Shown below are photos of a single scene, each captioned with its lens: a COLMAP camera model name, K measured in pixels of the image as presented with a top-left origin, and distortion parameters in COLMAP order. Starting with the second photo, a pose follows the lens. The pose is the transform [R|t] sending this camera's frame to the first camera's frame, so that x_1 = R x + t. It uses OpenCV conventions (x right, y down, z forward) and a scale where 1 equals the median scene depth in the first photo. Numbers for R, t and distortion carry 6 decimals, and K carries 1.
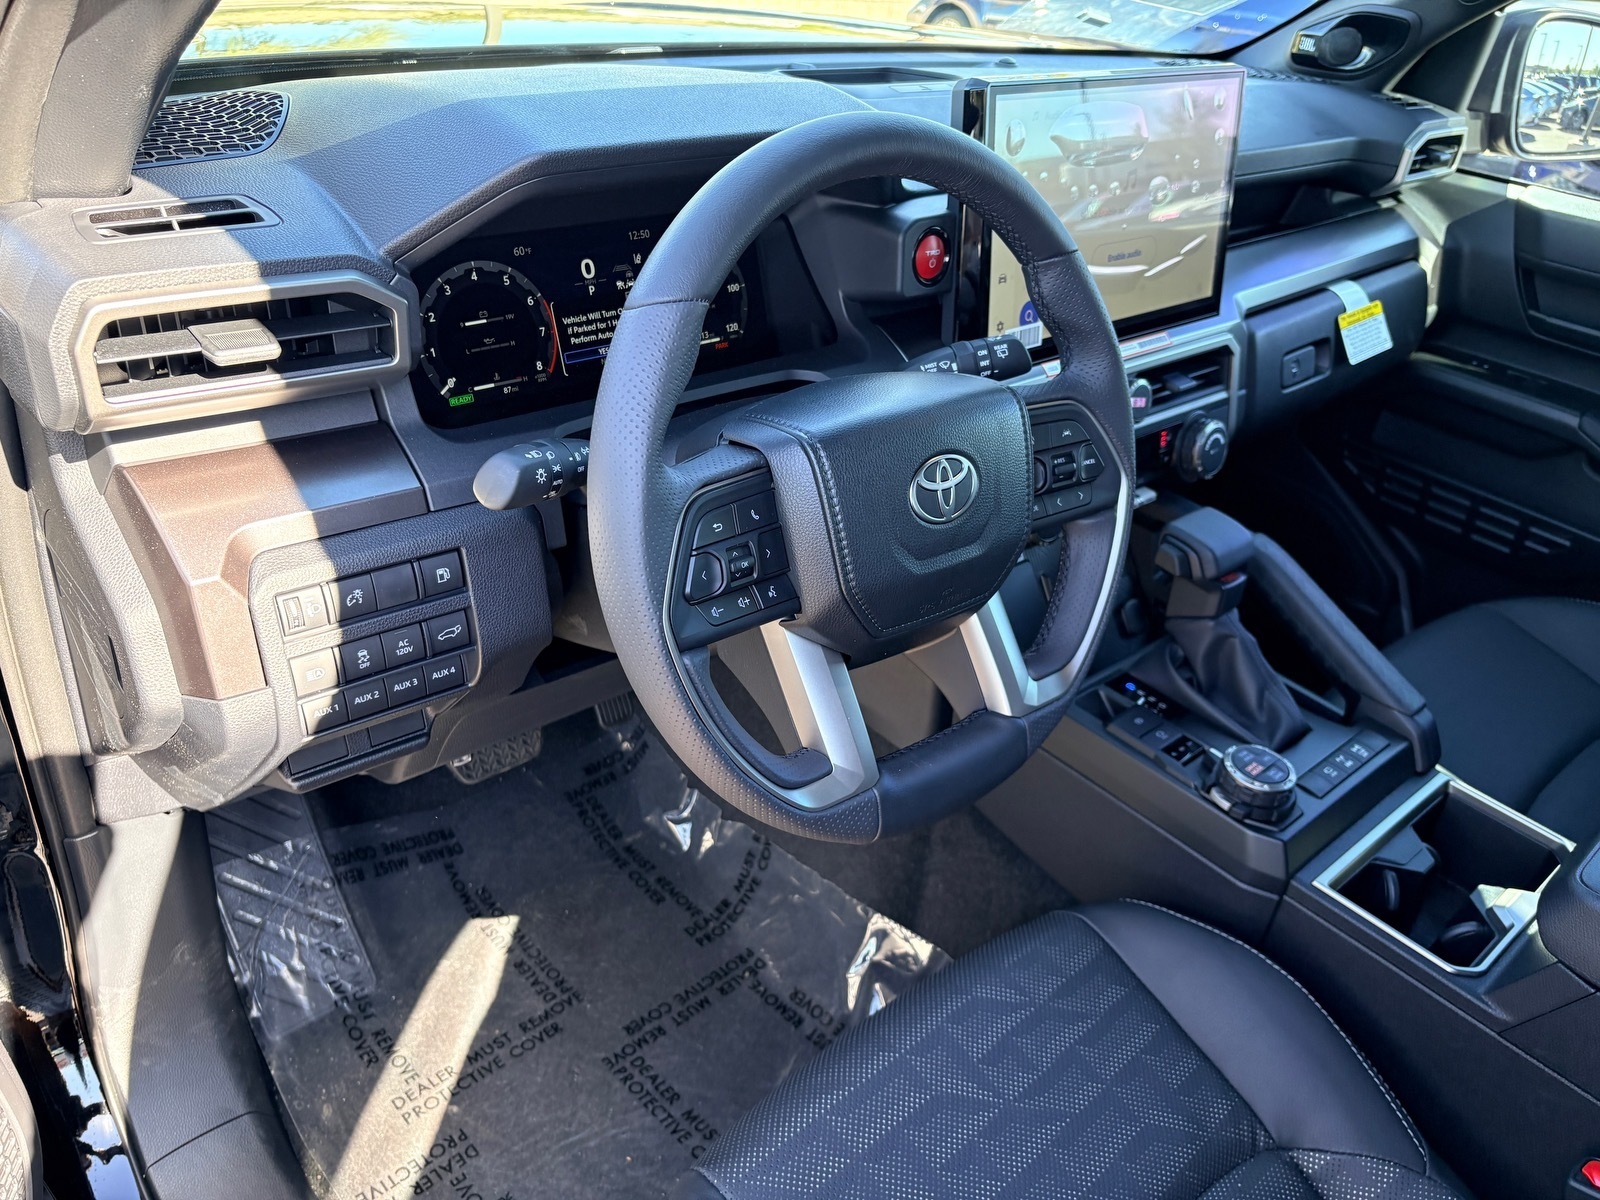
lens RADIAL K [[1224.9, 0, 792.4], [0, 1224.9, 609.1], [0, 0, 1]] dist [0.041357, -0.052506]
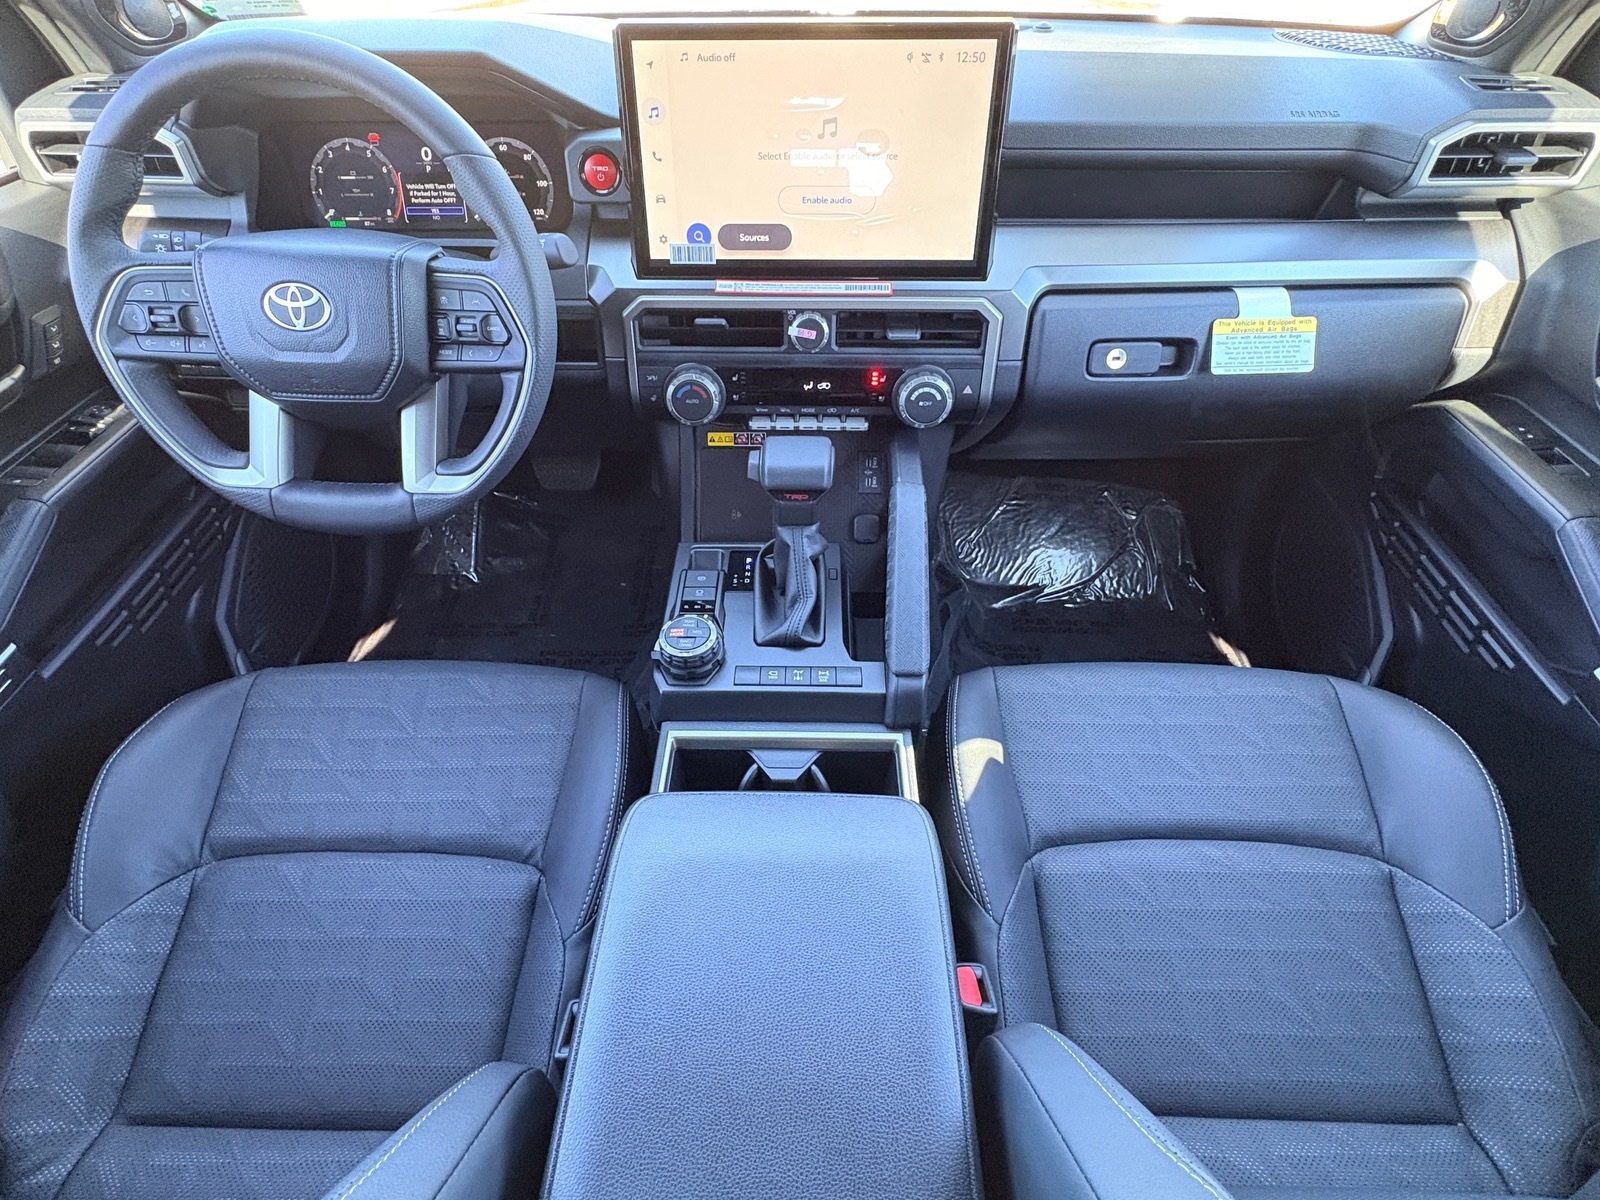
lens RADIAL K [[810.0, 0, 788.7], [0, 810.0, 592.5], [0, 0, 1]] dist [0.002119, -0.000582]
pose [[0.728870, 0.389277, -0.563216, 0.920351], [-0.296041, 0.920945, 0.253415, -0.151356], [0.617339, -0.017972, 0.786492, 0.435483]]
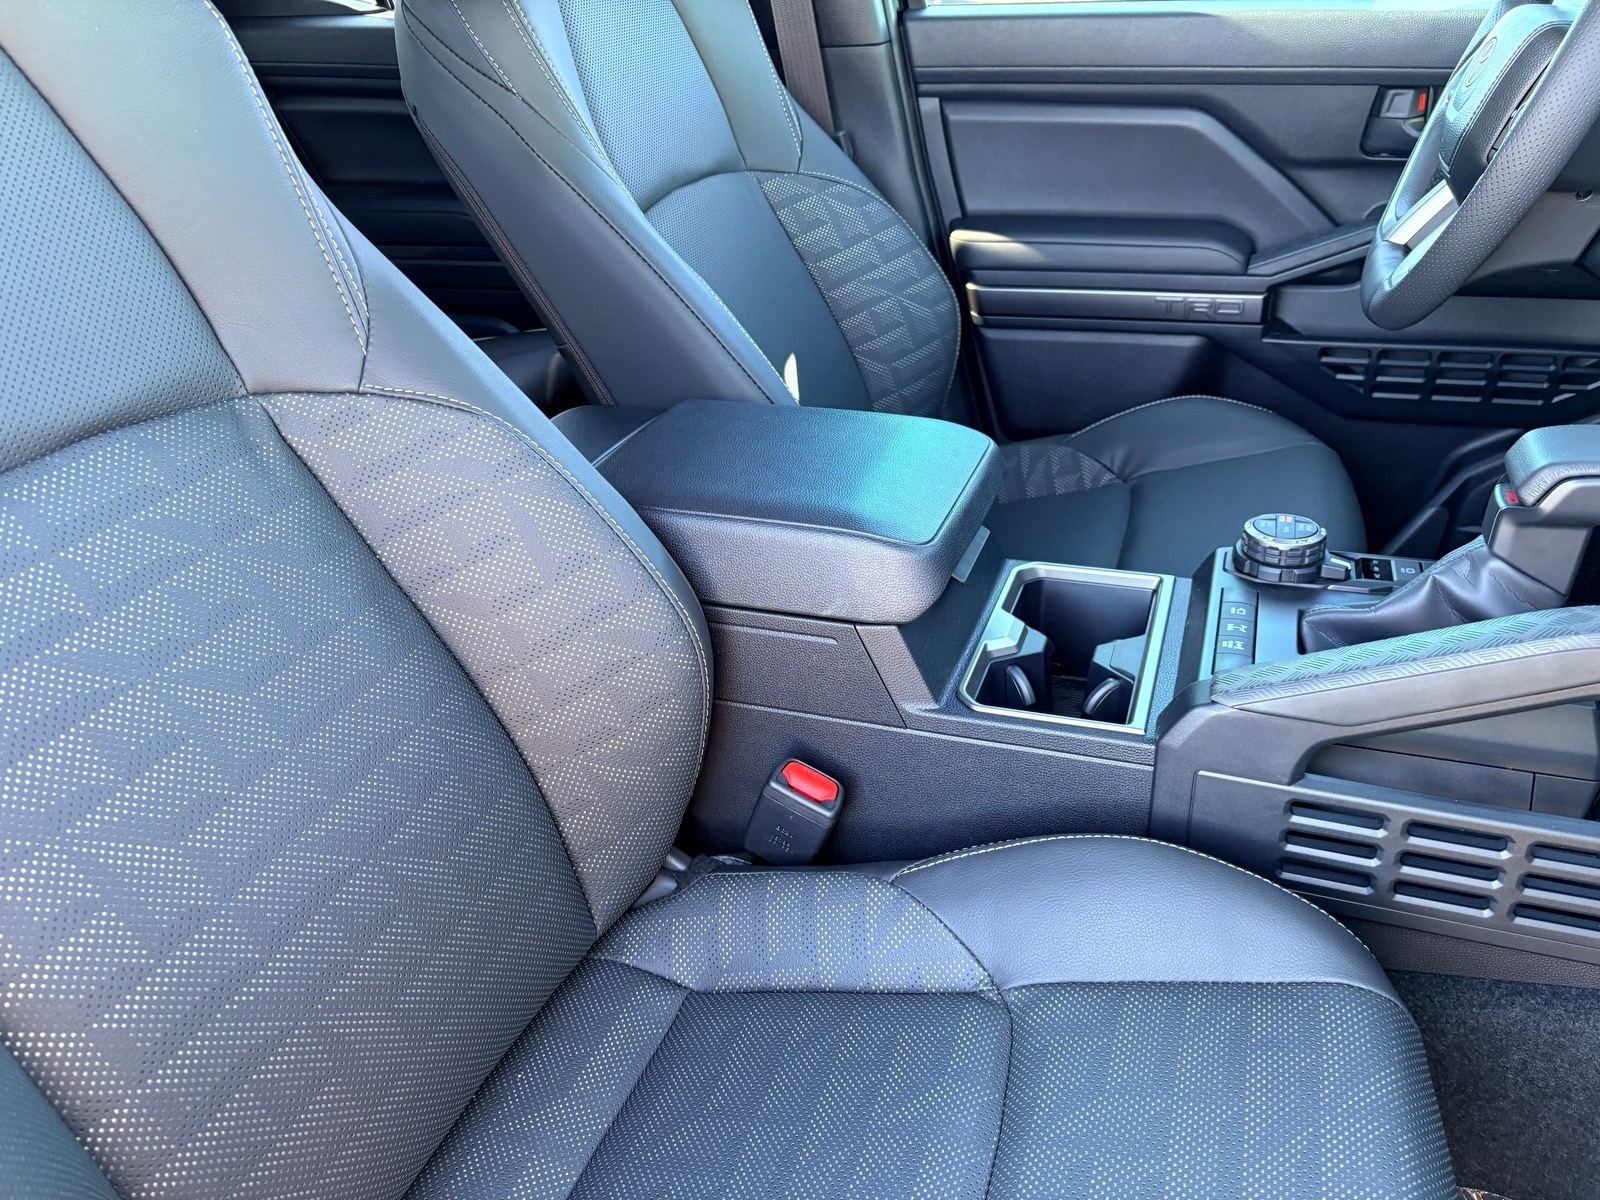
lens RADIAL K [[1224.9, 0, 801.8], [0, 1224.9, 605.8], [0, 0, 1]] dist [0.041357, -0.052506]
pose [[-0.870964, 0.183265, -0.455891, 1.161799], [-0.293469, 0.550132, 0.781812, -0.471272], [0.394079, 0.814720, -0.425362, 1.335679]]
